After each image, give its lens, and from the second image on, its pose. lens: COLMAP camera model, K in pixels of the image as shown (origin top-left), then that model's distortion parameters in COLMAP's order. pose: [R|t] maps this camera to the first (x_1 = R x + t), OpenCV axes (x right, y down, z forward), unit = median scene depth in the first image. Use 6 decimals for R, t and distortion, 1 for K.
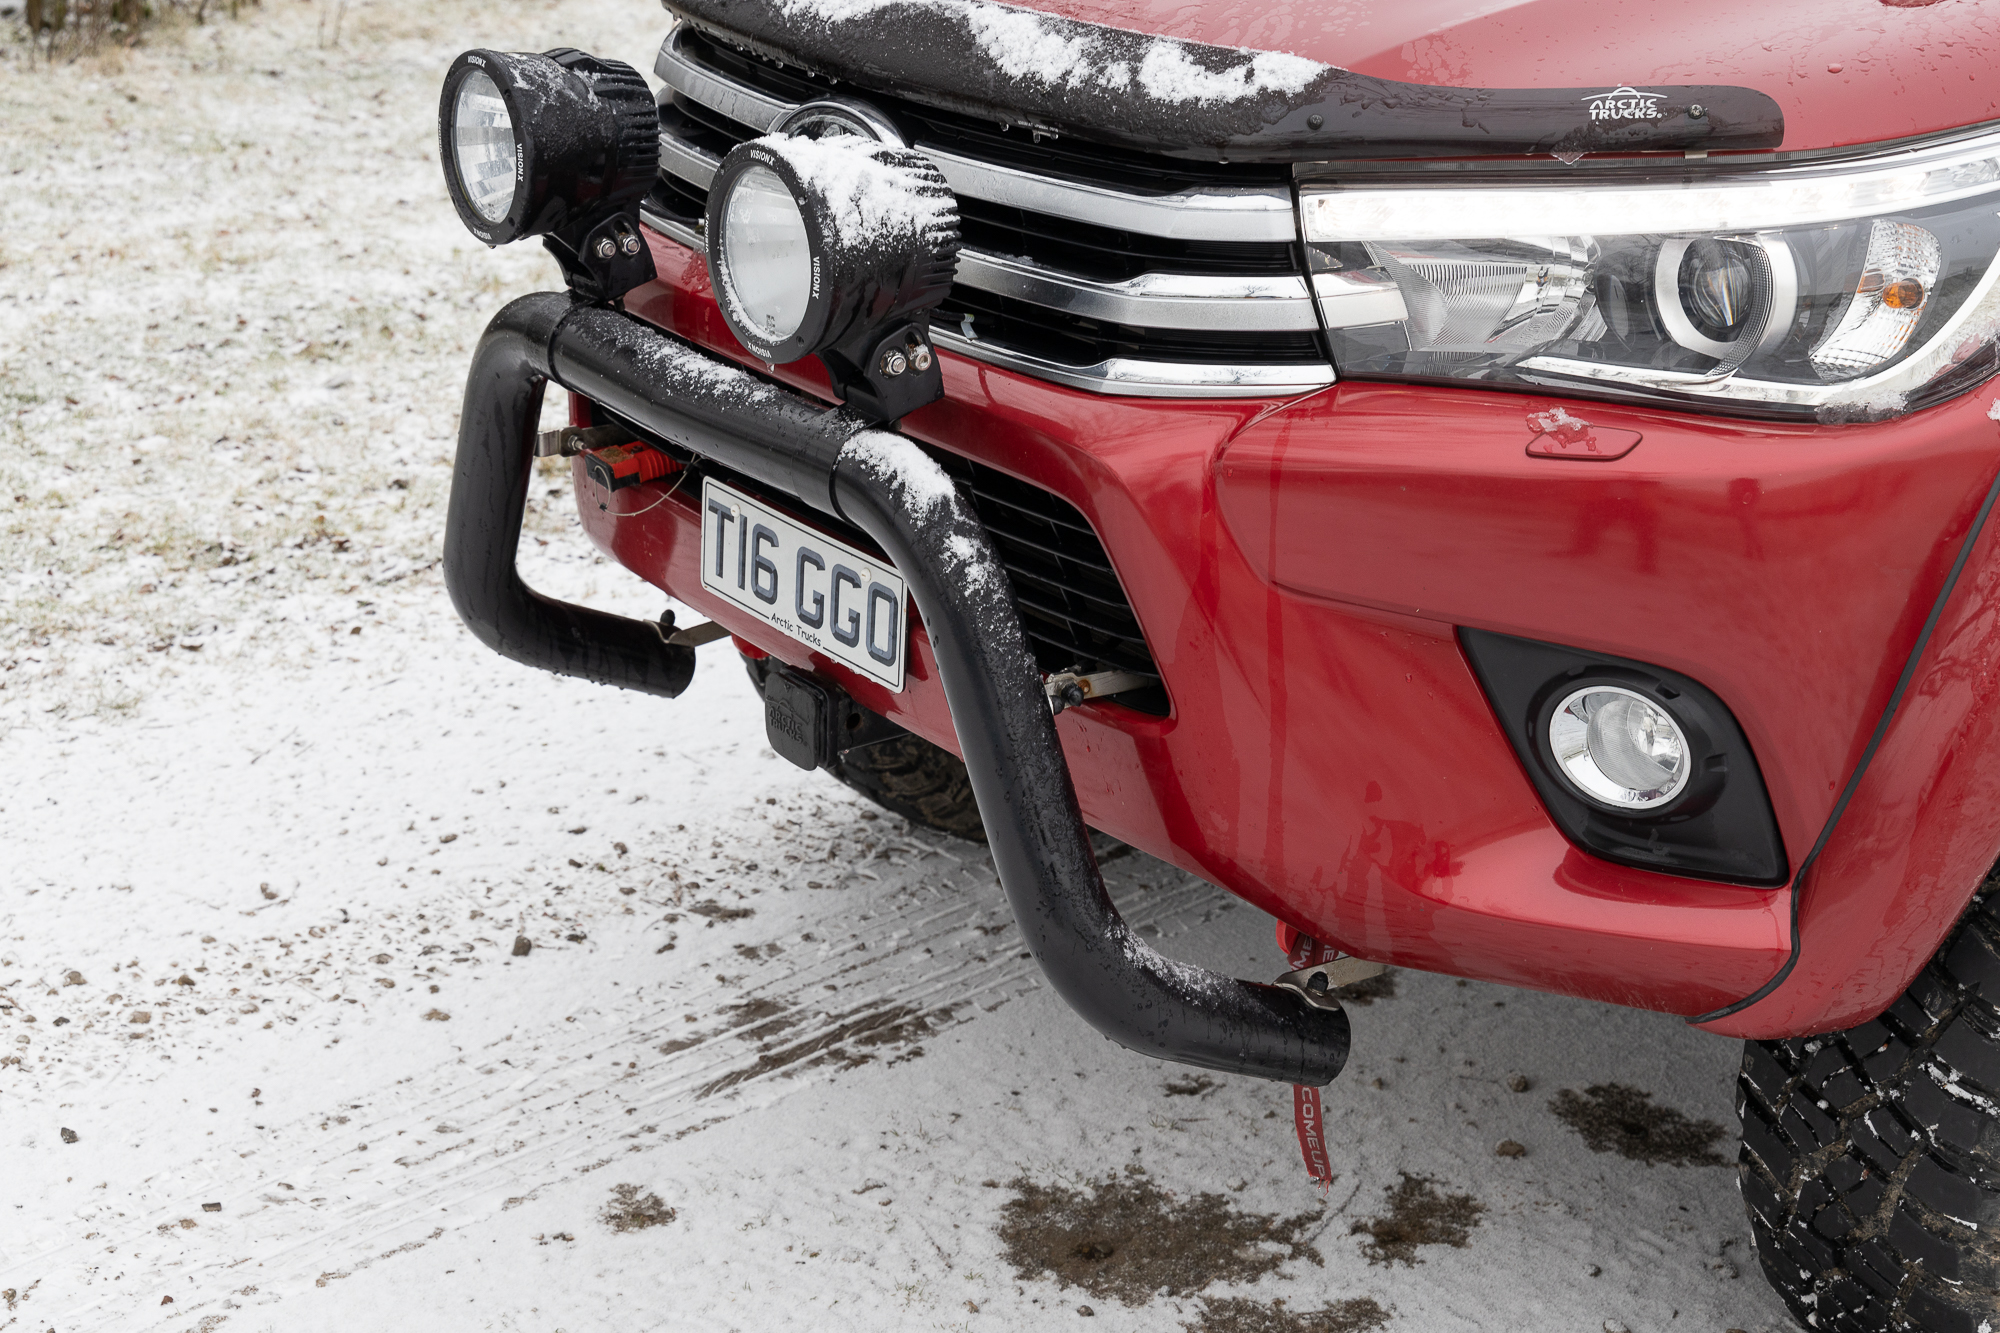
lens RADIAL K [[3100.9, 0, 1000.0], [0, 3100.9, 666.5], [0, 0, 1]] dist [0.029153, -0.004912]
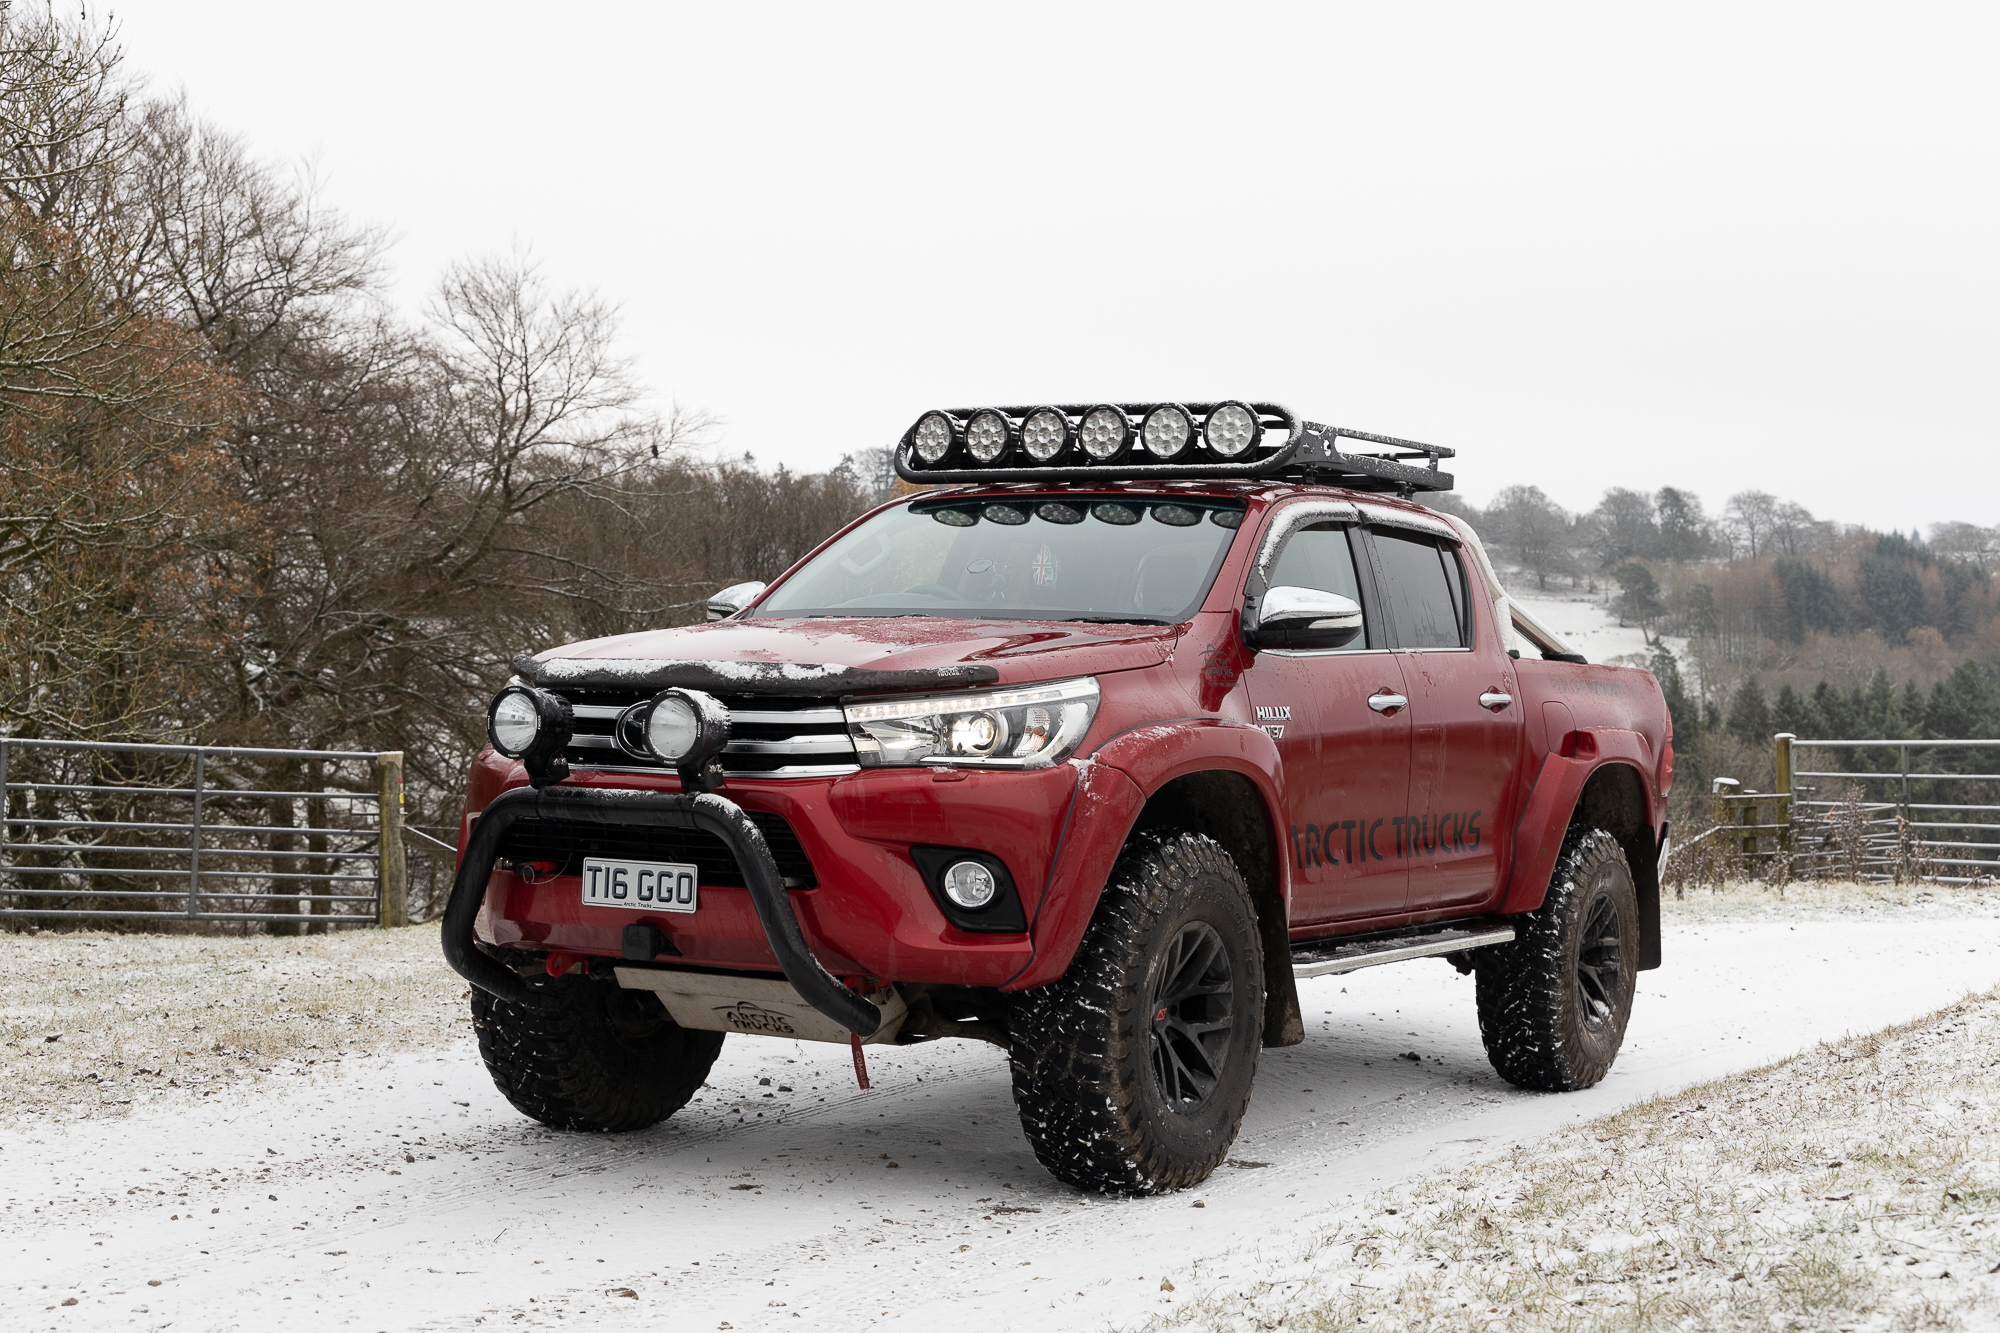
lens RADIAL K [[2904.7, 0, 1011.0], [0, 2904.7, 671.1], [0, 0, 1]] dist [0.008446, 0.004798]
pose [[0.922831, -0.008347, 0.385115, -0.647872], [0.143349, 0.935401, -0.323226, 0.577465], [-0.357540, 0.353489, 0.864414, -1.150488]]
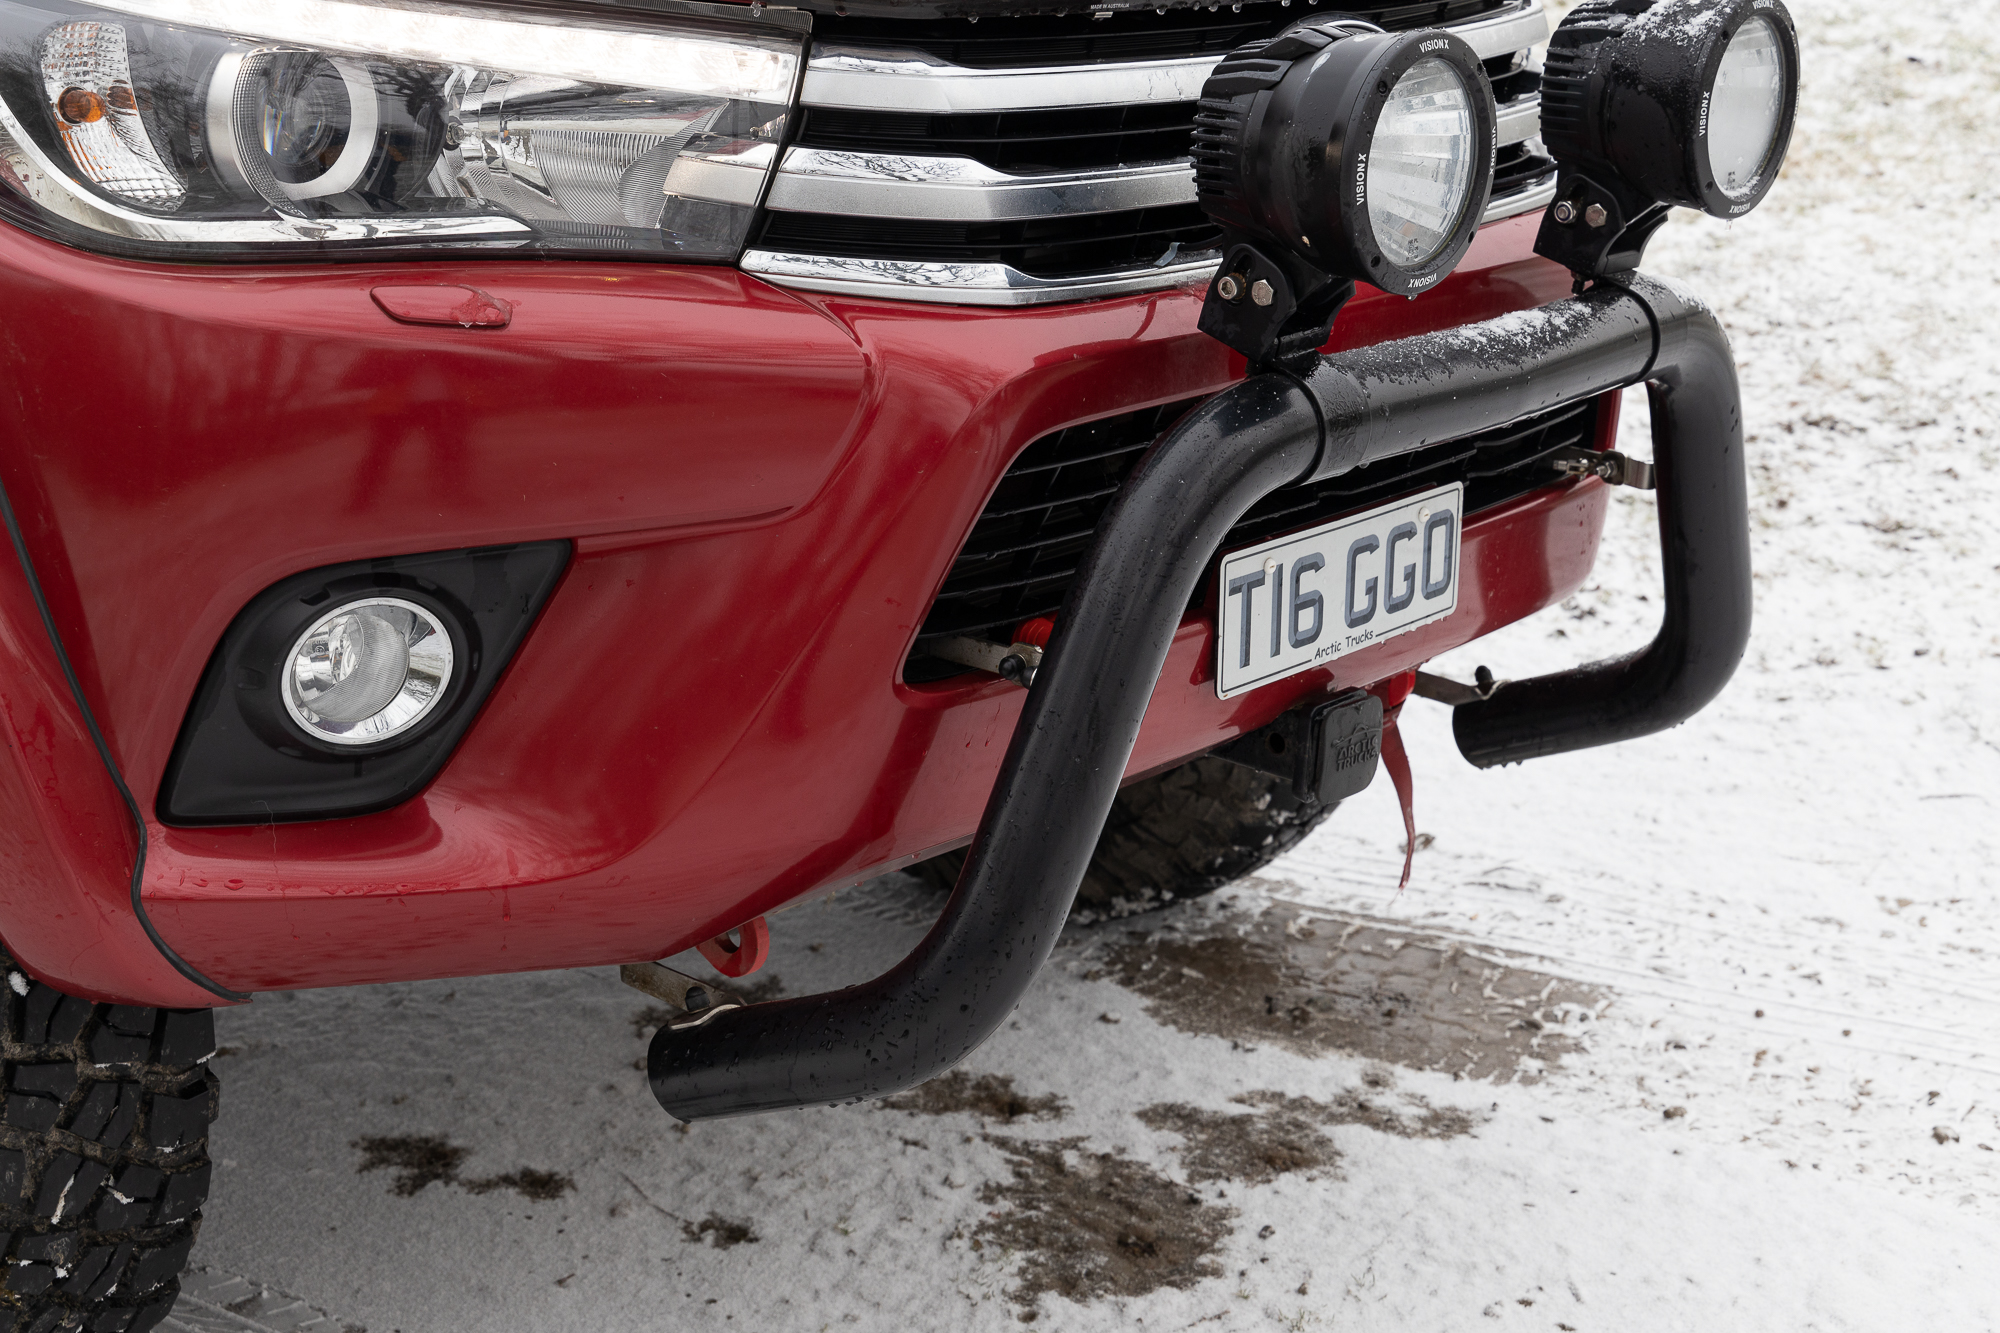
lens RADIAL K [[3100.1, 0, 1036.4], [0, 3100.1, 667.9], [0, 0, 1]] dist [0.023704, -0.057172]
pose [[-0.231613, -0.334572, 0.913464, -0.767826], [0.313527, 0.863221, 0.395666, -0.343688], [-0.920900, 0.378037, -0.095036, 1.073165]]
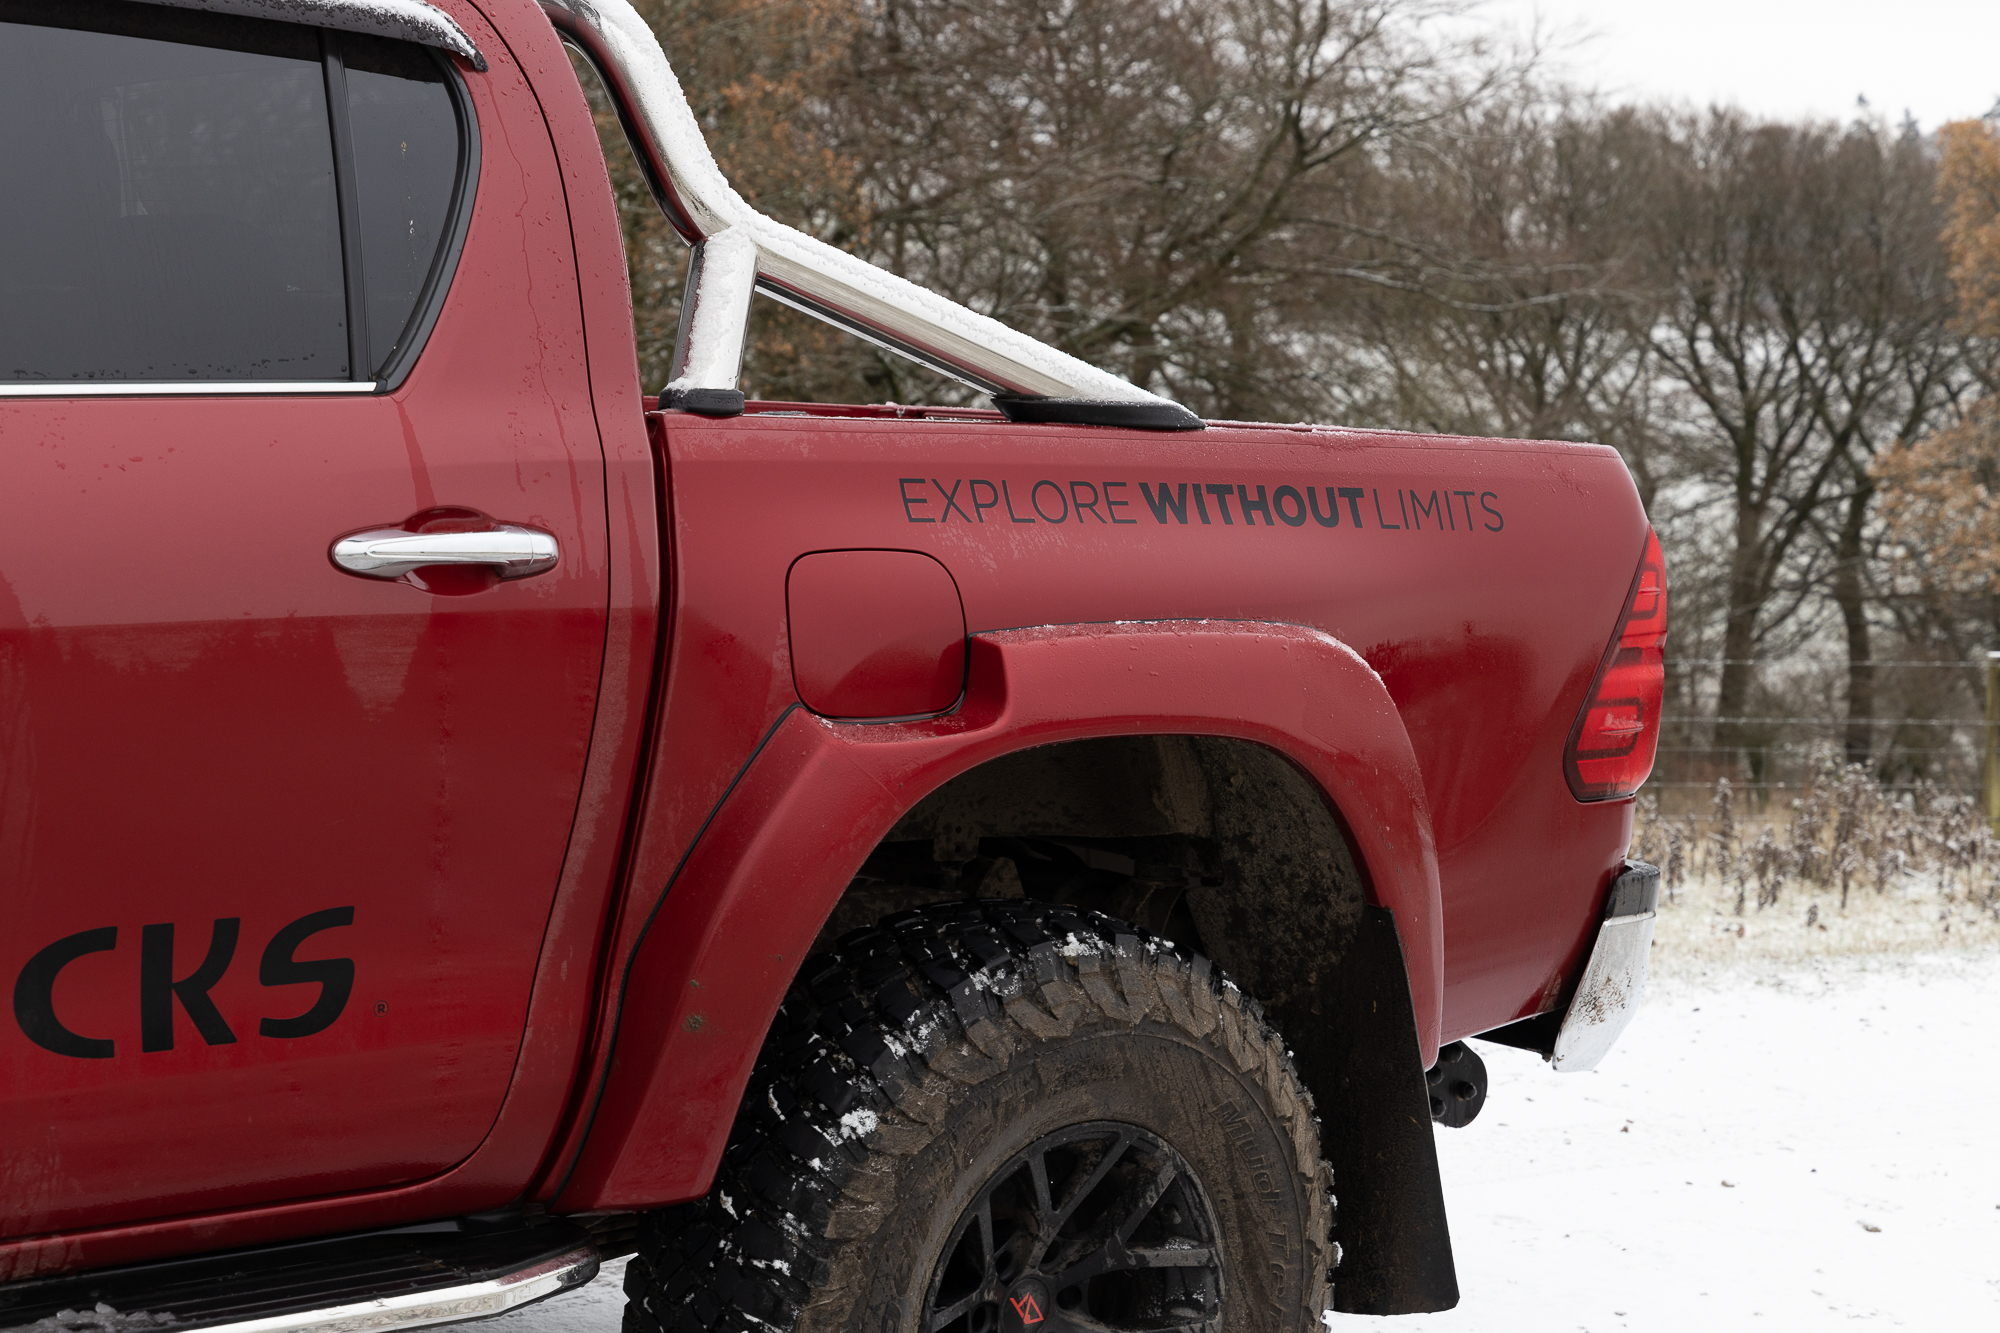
lens RADIAL K [[3681.5, 0, 1000.0], [0, 3681.5, 666.5], [0, 0, 1]] dist [-0.013581, -0.022844]
pose [[0.997679, -0.008168, 0.067602, 1.055327], [0.026744, 0.960006, -0.278699, 0.080459], [-0.062621, 0.279860, 0.957996, 0.131688]]
